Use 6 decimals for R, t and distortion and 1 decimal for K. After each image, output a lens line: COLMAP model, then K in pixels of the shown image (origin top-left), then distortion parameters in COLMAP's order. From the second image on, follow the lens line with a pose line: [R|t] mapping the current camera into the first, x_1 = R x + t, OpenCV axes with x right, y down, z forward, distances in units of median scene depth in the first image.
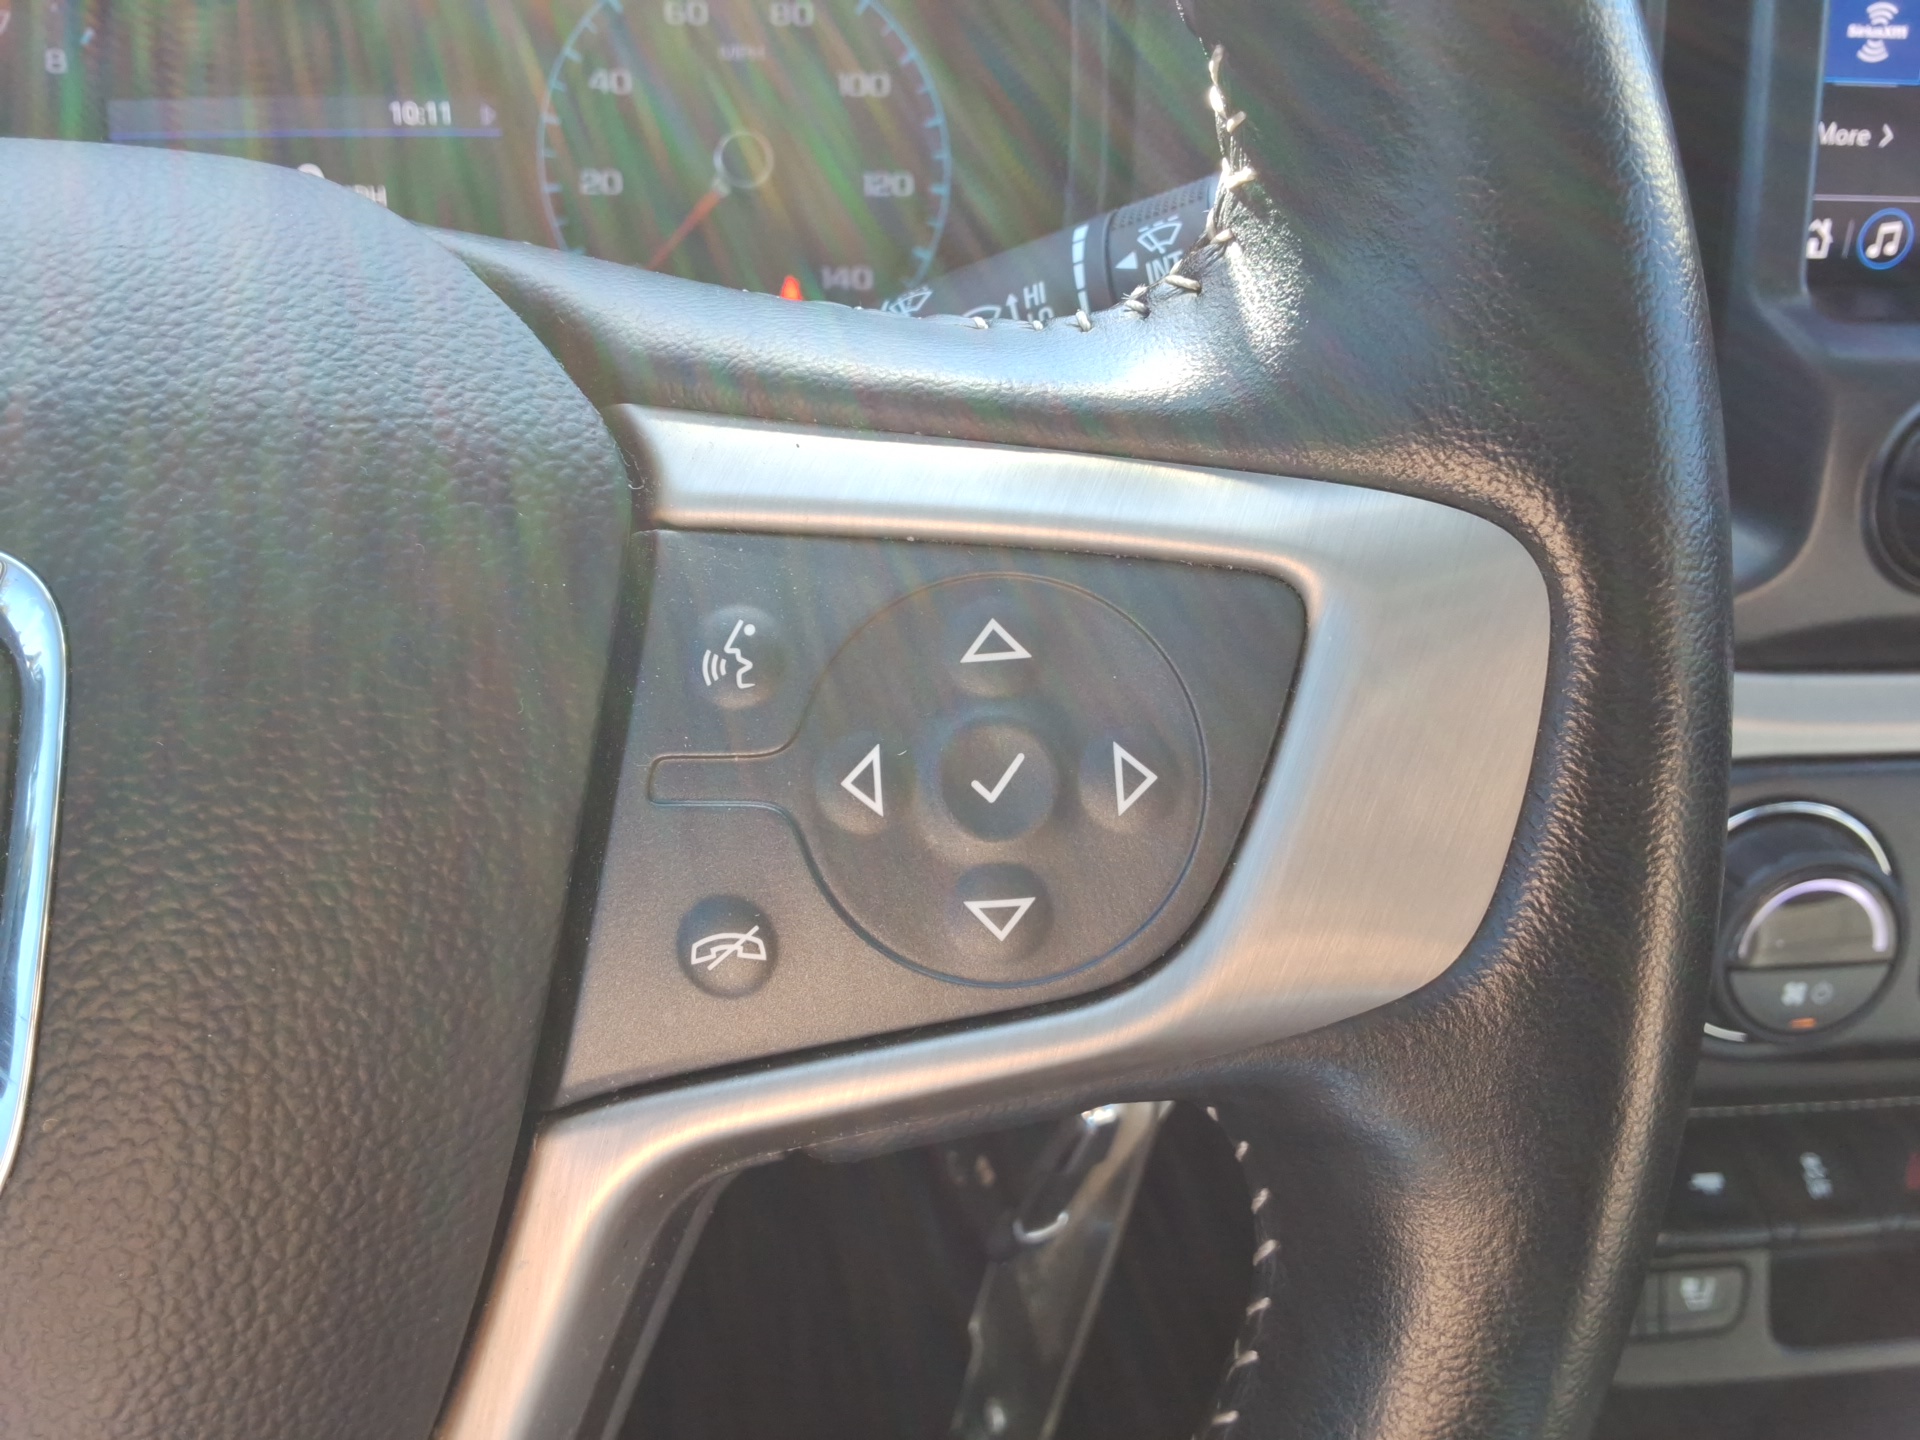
lens RADIAL K [[1577.6, 0, 994.2], [0, 1577.6, 719.6], [0, 0, 1]] dist [0.104930, -0.173124]
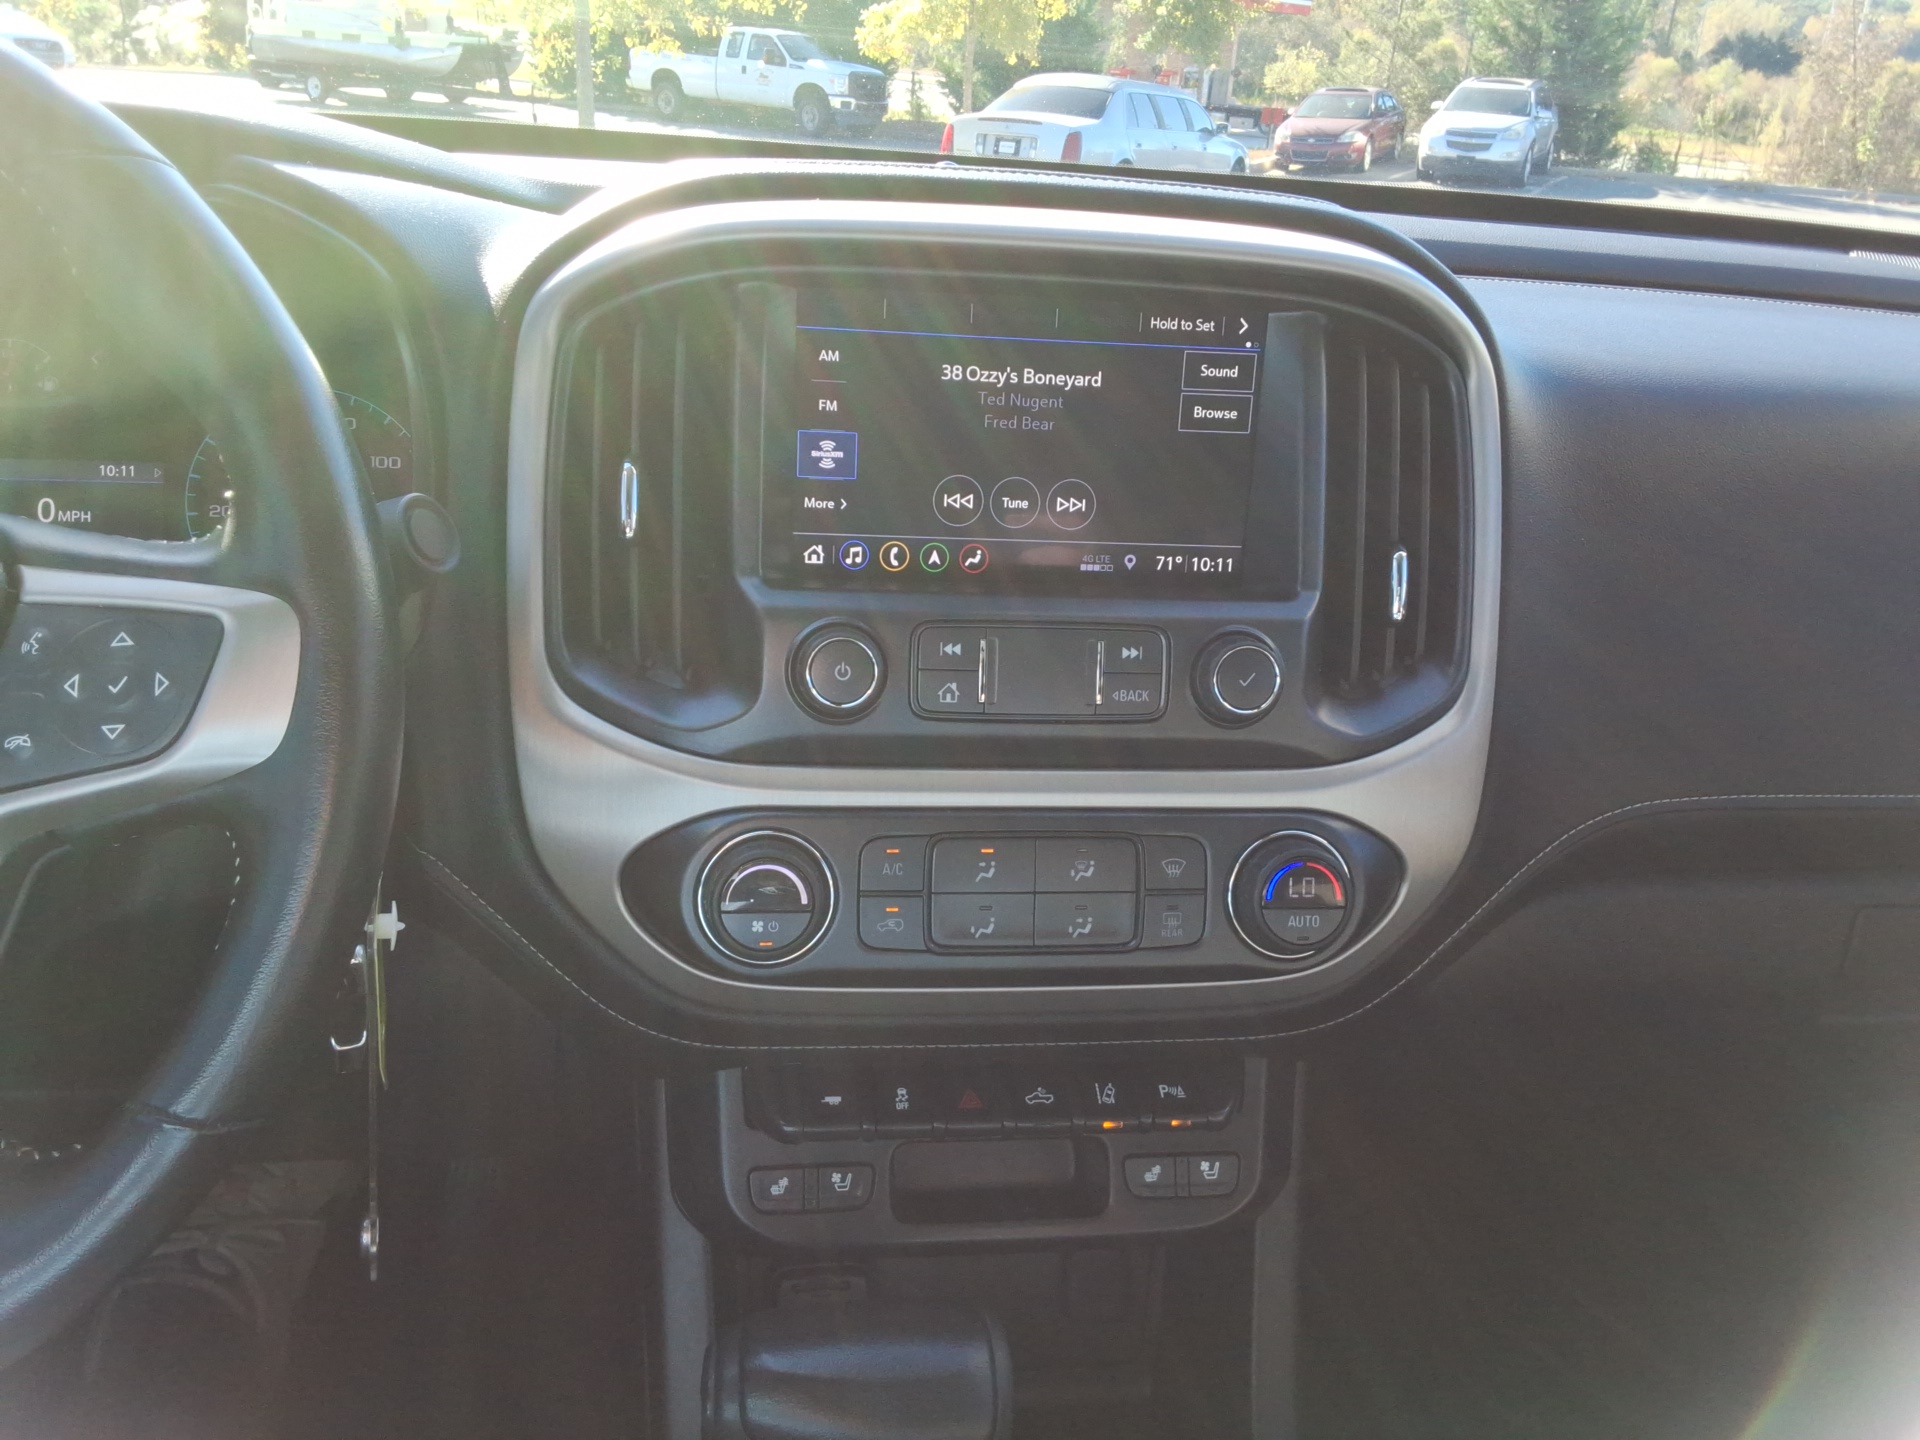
lens RADIAL K [[1547.3, 0, 985.0], [0, 1547.3, 717.0], [0, 0, 1]] dist [0.137768, -0.232343]
pose [[0.998465, 0.019776, 0.051735, 0.657356], [-0.007964, 0.975640, -0.219232, 0.326755], [-0.054810, 0.218483, 0.974300, -0.865904]]
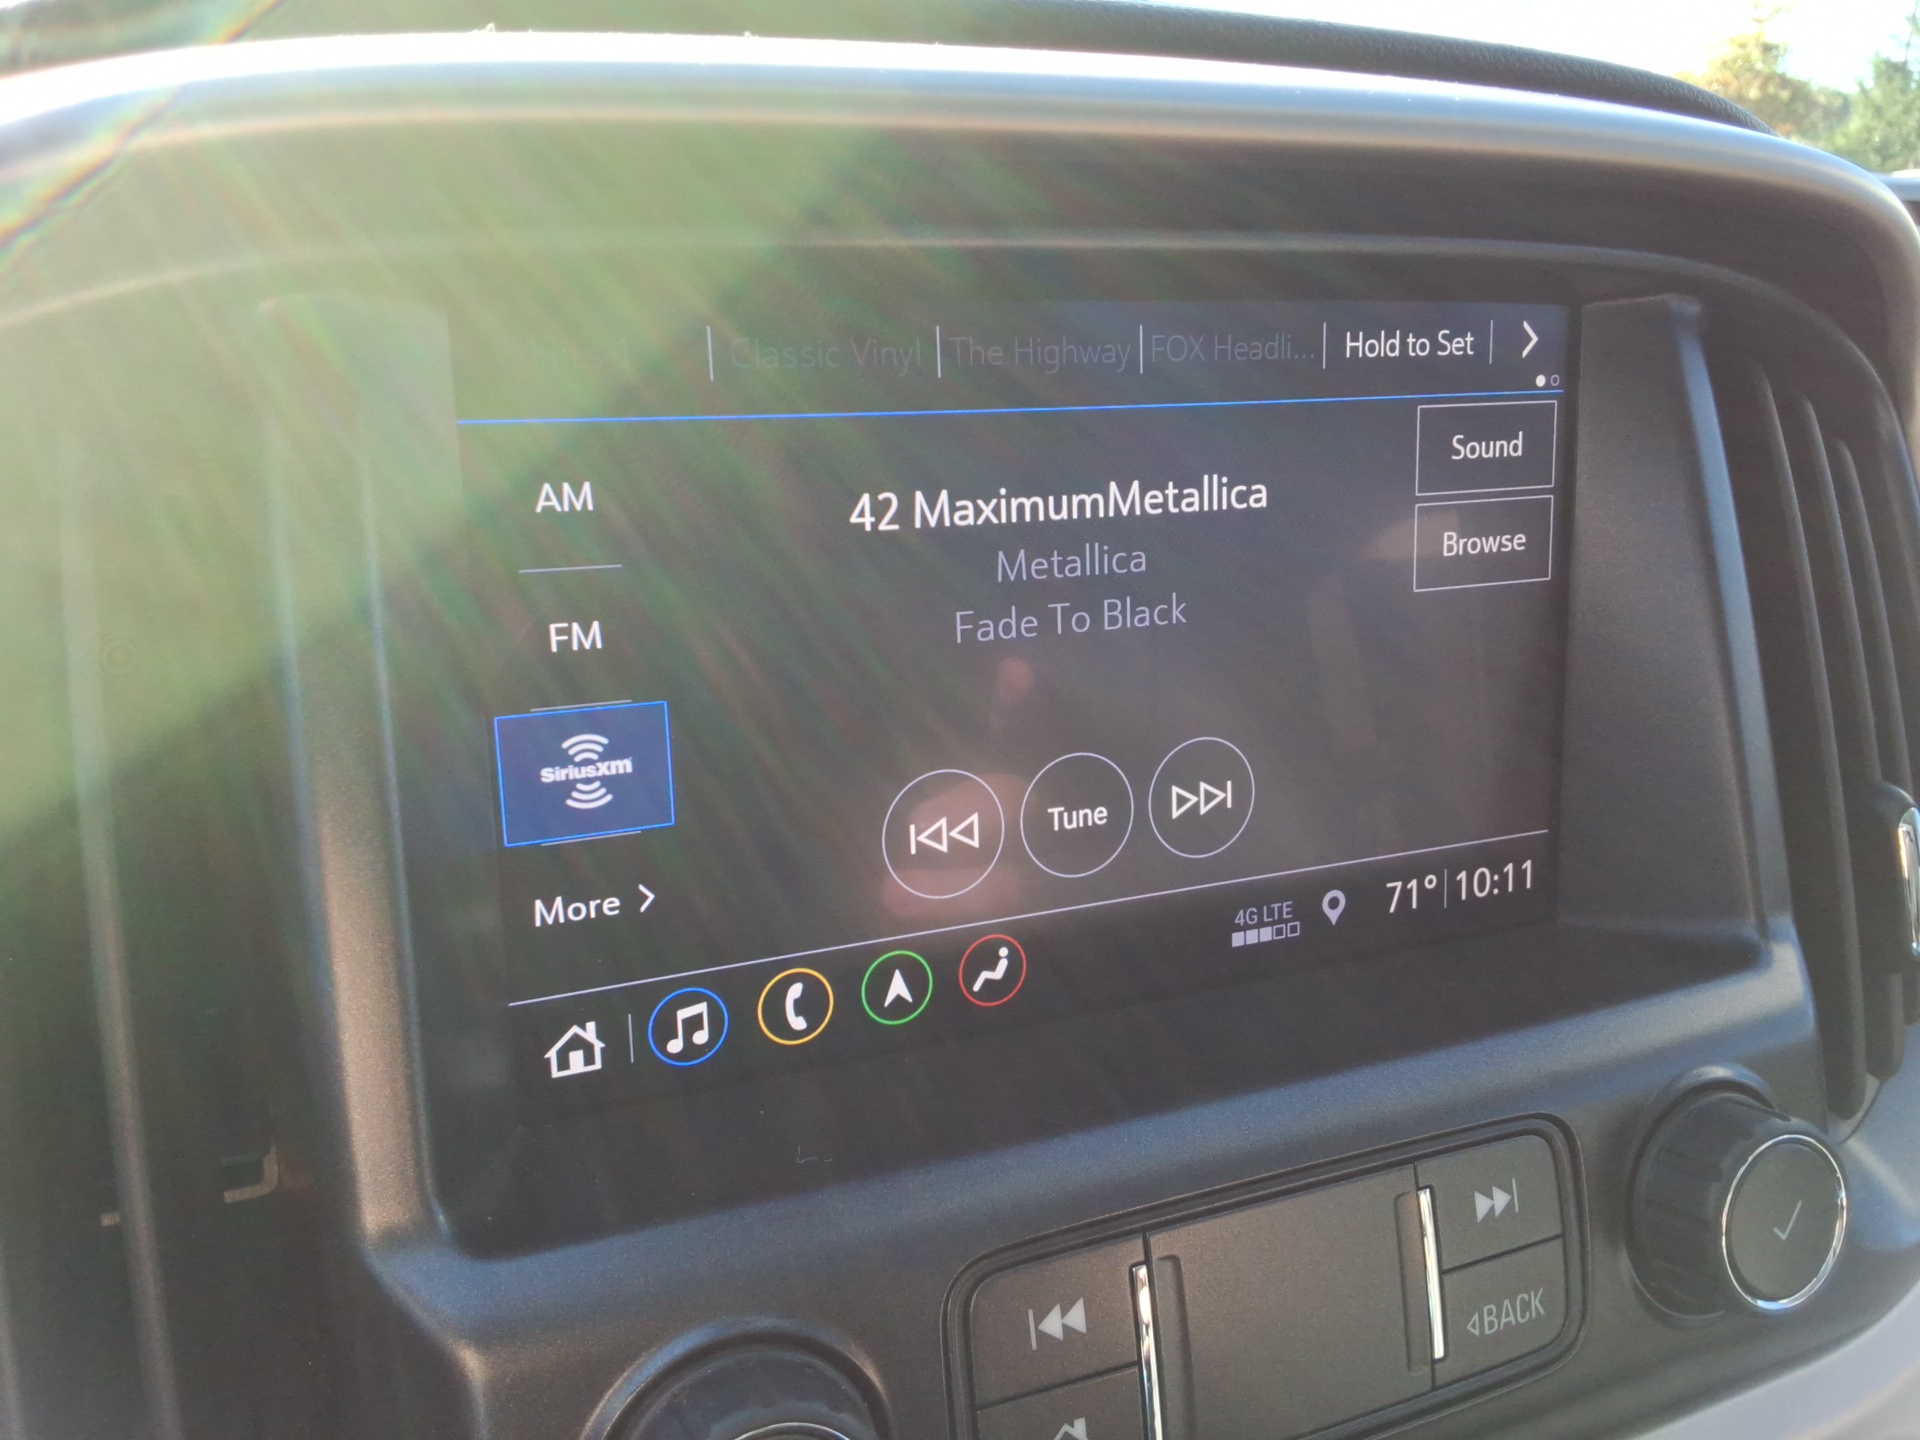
lens RADIAL K [[1541.7, 0, 970.2], [0, 1541.7, 713.8], [0, 0, 1]] dist [0.136564, -0.207944]
pose [[0.951185, -0.102245, 0.291193, 0.516362], [0.178093, 0.952426, -0.247322, -0.252943], [-0.252053, 0.287108, 0.924142, 0.306173]]
